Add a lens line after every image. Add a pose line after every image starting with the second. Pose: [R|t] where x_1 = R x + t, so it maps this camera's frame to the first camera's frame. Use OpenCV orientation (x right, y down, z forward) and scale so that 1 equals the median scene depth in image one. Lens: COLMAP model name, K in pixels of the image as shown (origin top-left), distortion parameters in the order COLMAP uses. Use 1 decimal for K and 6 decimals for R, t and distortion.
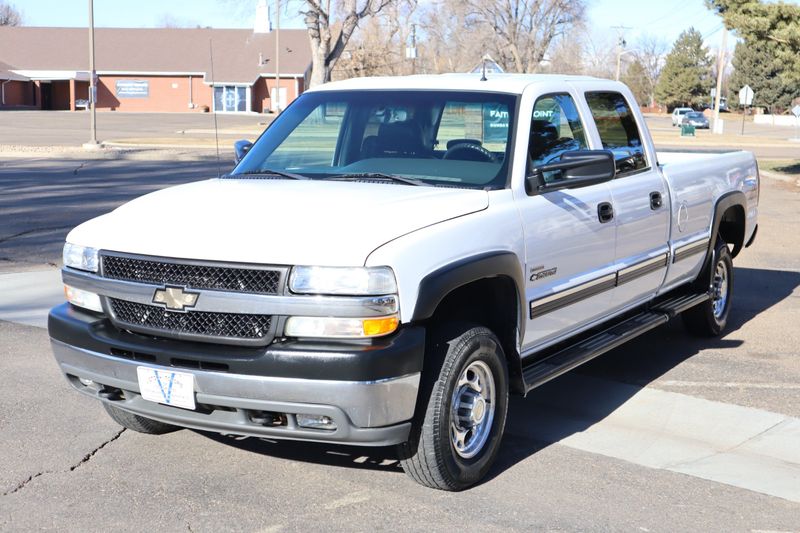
lens RADIAL K [[1371.0, 0, 400.0], [0, 1371.0, 266.5], [0, 0, 1]] dist [0.012287, 0.043929]
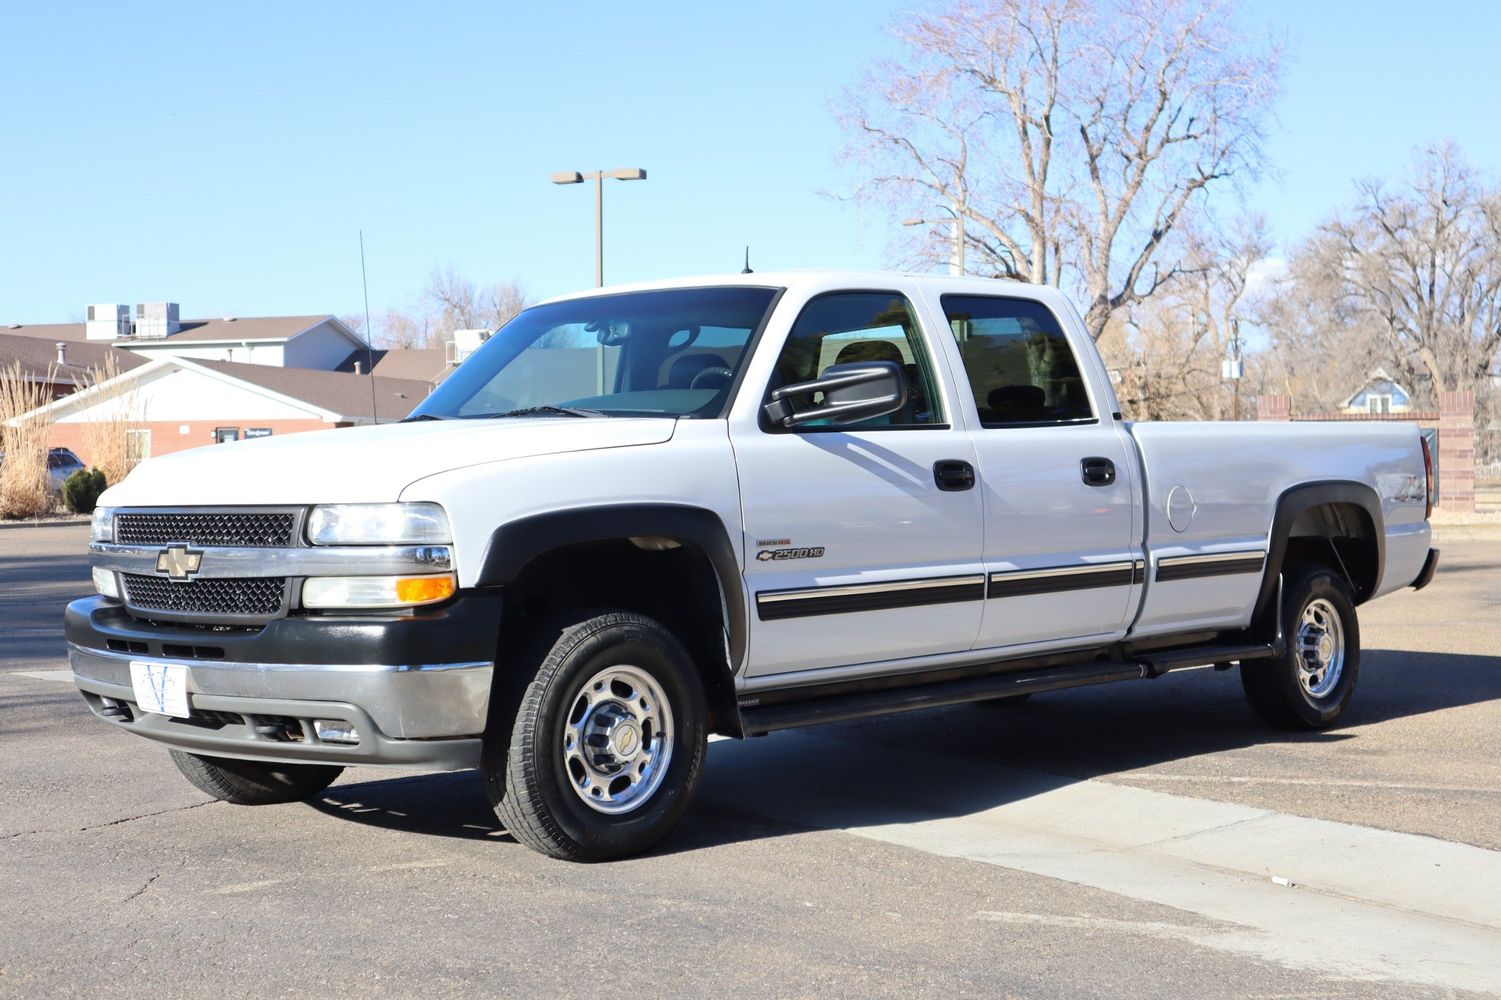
lens RADIAL K [[2572.4, 0, 750.5], [0, 2572.4, 500.0], [0, 0, 1]] dist [0.012287, 0.043929]
pose [[0.958477, -0.022685, -0.284265, 0.458664], [-0.015735, 0.991105, -0.132149, 0.149785], [0.284734, 0.131135, 0.949595, -0.165086]]
